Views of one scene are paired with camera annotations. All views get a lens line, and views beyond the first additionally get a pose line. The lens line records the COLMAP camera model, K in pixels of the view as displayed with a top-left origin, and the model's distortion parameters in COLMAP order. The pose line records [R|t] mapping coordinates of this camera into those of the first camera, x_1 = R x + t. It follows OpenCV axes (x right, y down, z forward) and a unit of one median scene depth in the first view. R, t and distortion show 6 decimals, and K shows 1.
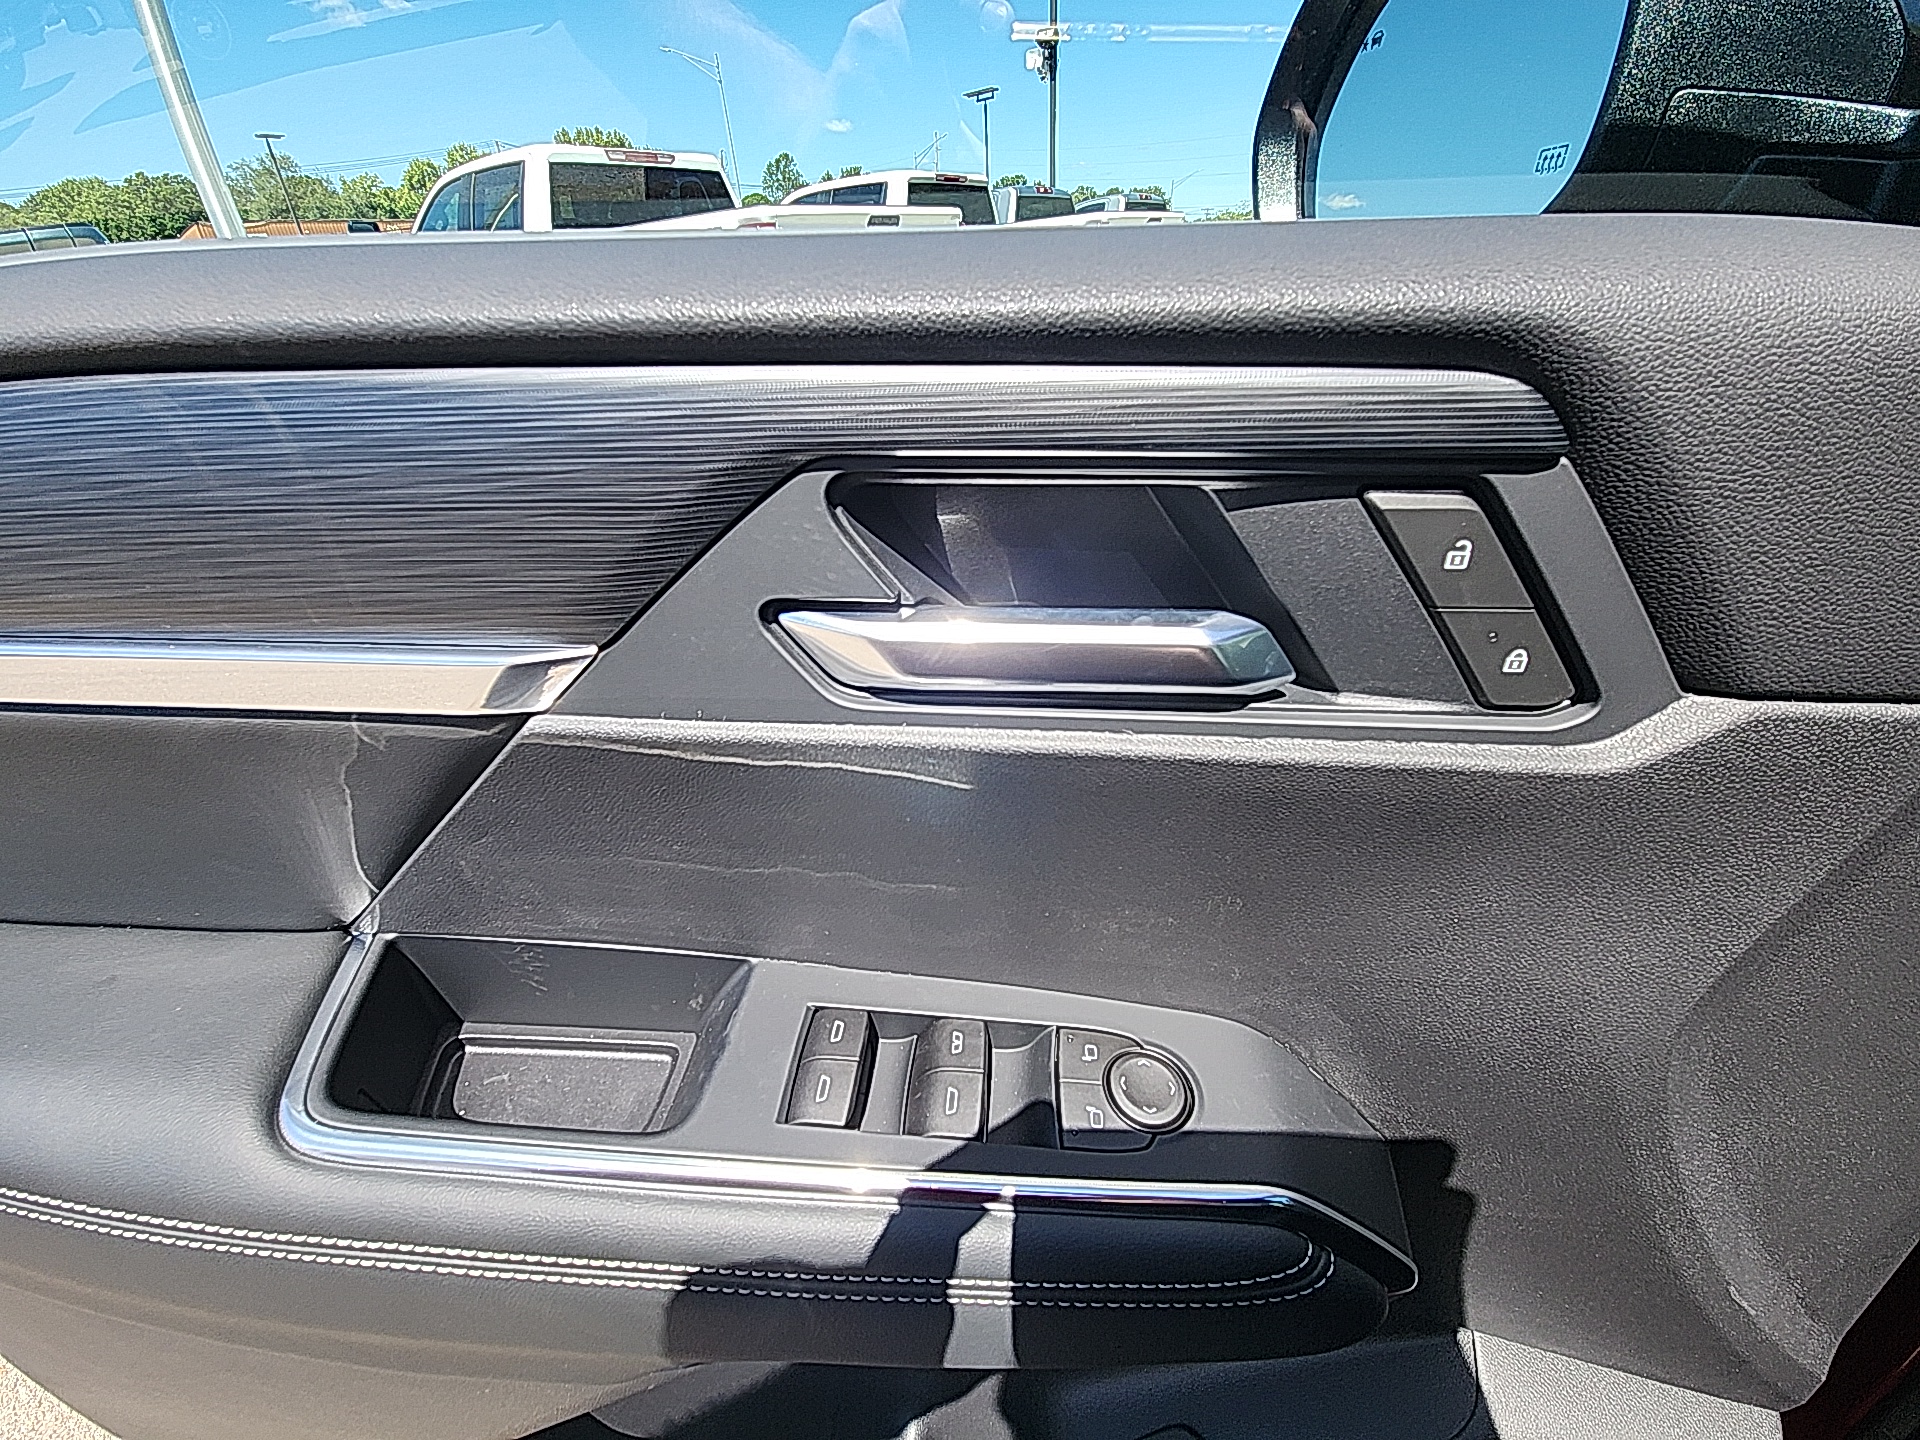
lens RADIAL K [[771.3, 0, 945.9], [0, 771.3, 706.2], [0, 0, 1]] dist [0.015896, -0.010277]
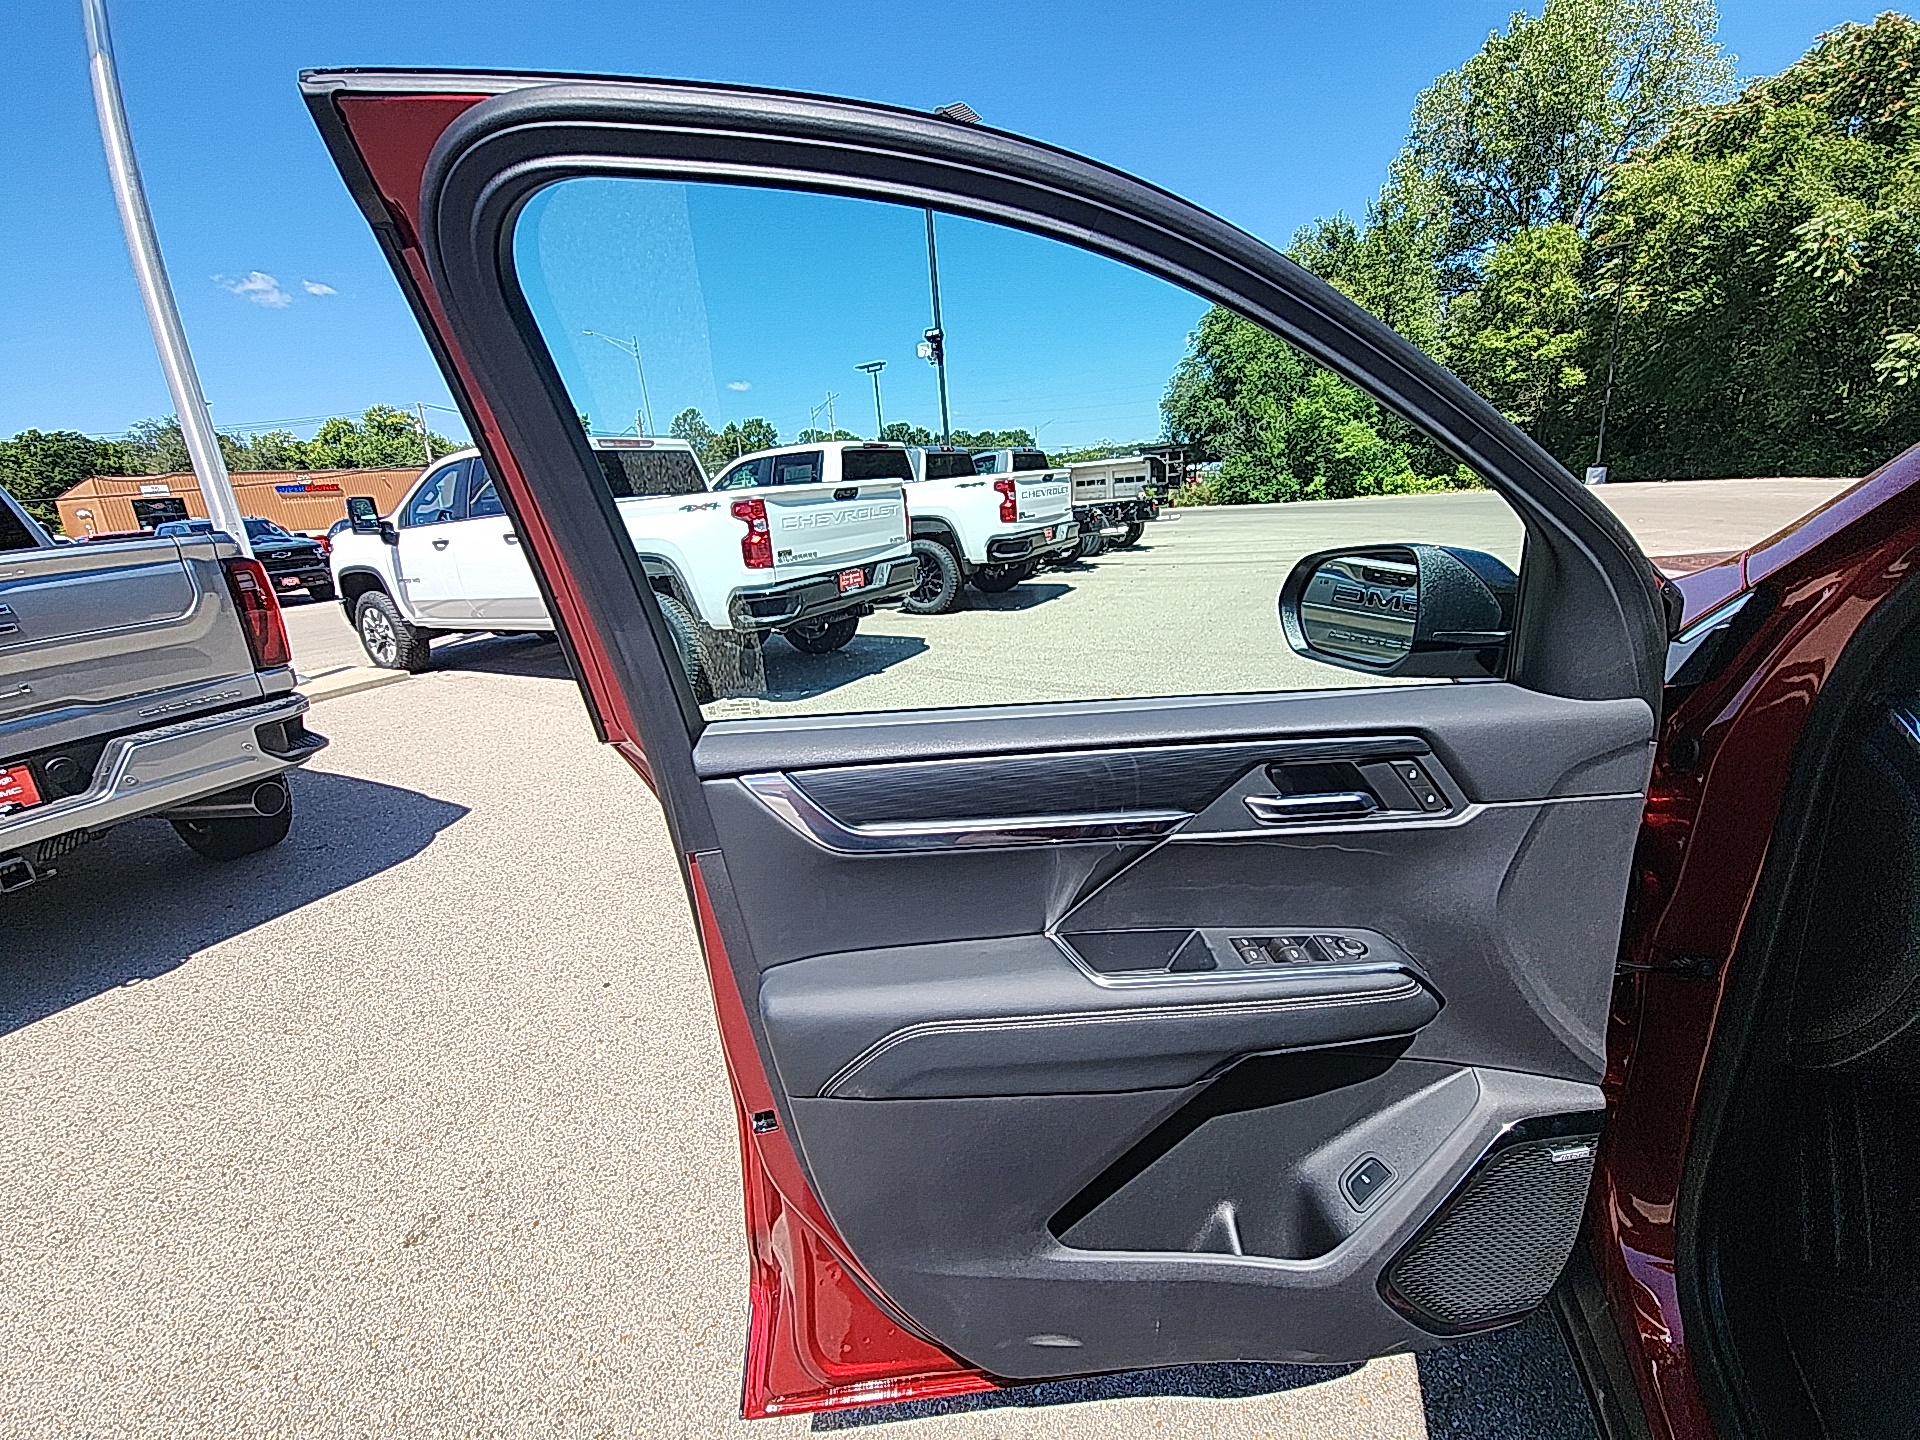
lens RADIAL K [[773.0, 0, 949.9], [0, 773.0, 703.9], [0, 0, 1]] dist [0.011059, -0.007659]
pose [[0.991254, -0.056276, 0.119369, -2.002229], [0.084474, 0.965508, -0.246290, 0.228633], [-0.101392, 0.254219, 0.961817, -2.506540]]
